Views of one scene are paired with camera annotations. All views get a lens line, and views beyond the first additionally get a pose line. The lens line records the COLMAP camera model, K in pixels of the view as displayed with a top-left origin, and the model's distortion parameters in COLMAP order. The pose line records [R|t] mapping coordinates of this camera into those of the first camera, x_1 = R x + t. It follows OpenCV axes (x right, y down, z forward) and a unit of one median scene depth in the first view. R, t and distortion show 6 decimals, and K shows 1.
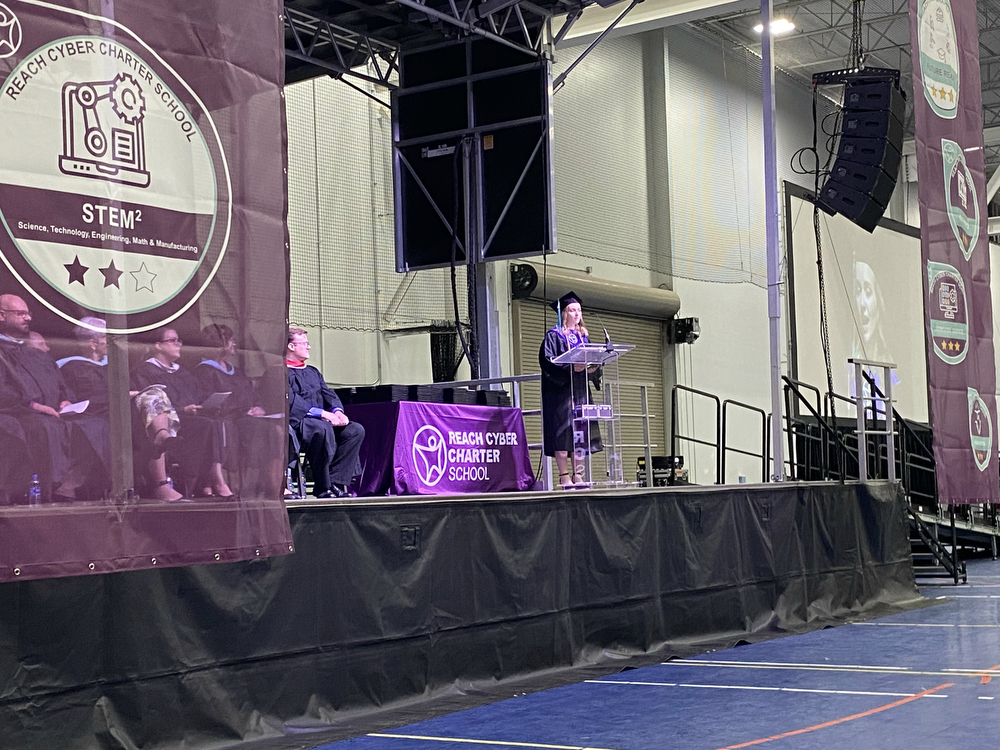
lens RADIAL K [[1609.7, 0, 500.4], [0, 1609.7, 382.4], [0, 0, 1]] dist [0.052267, 0.000000]
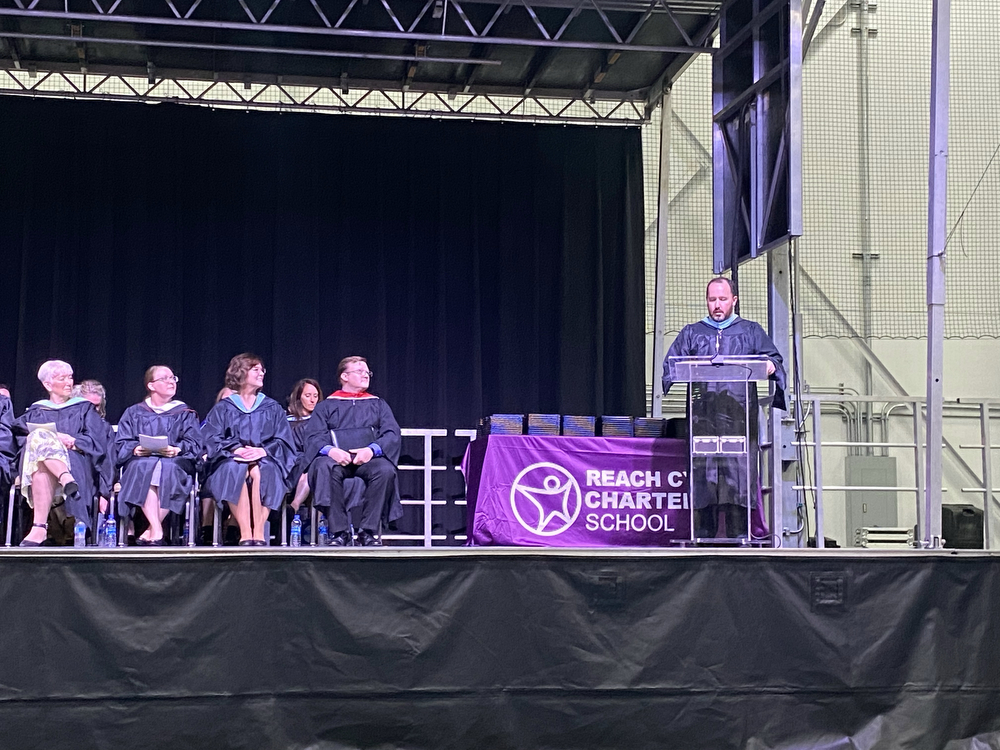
lens RADIAL K [[1743.5, 0, 495.0], [0, 1743.5, 357.6], [0, 0, 1]] dist [0.073309, 0.000000]
pose [[0.675912, -0.042179, -0.735774, 0.597541], [0.024785, 0.999097, -0.034506, 0.002753], [0.736565, 0.005087, 0.676348, 0.369469]]
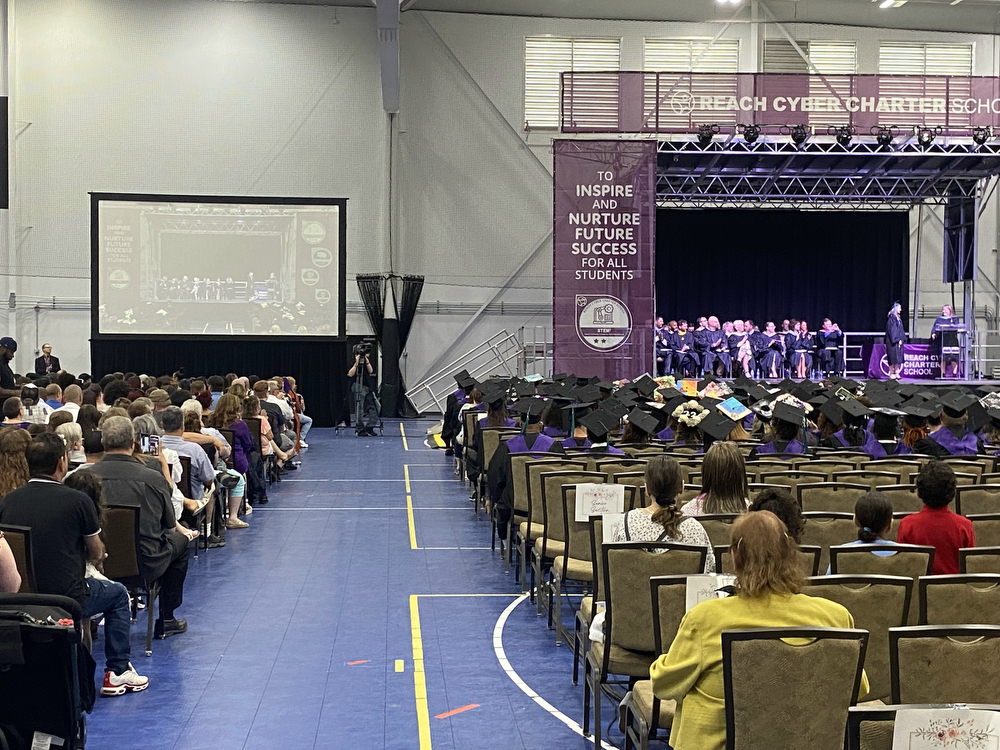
lens RADIAL K [[1609.7, 0, 493.9], [0, 1609.7, 372.6], [0, 0, 1]] dist [0.052267, 0.000000]
pose [[0.606204, 0.054526, -0.793438, 1.653447], [0.028248, 0.995541, 0.089996, -0.196806], [0.794808, -0.076969, 0.601961, -1.110509]]
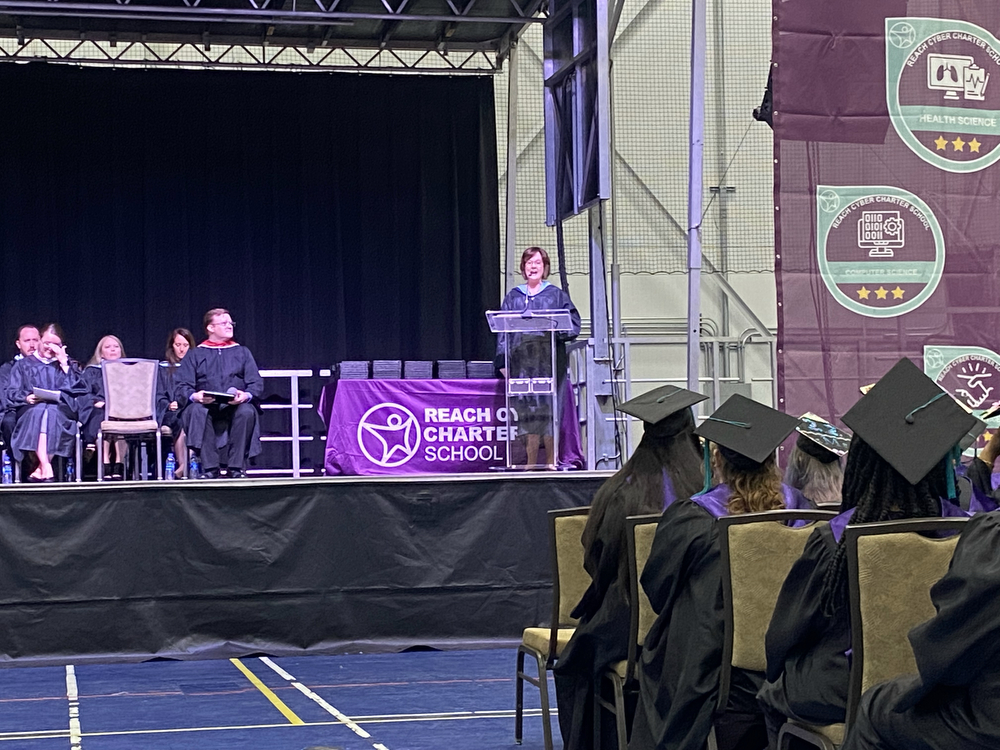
lens RADIAL K [[2083.5, 0, 510.1], [0, 2083.5, 397.8], [0, 0, 1]] dist [0.065438, 0.000000]
pose [[0.707158, -0.007597, -0.707015, 0.869207], [0.045270, 0.998377, 0.034552, -0.015635], [0.705605, -0.056440, 0.706354, 0.181029]]
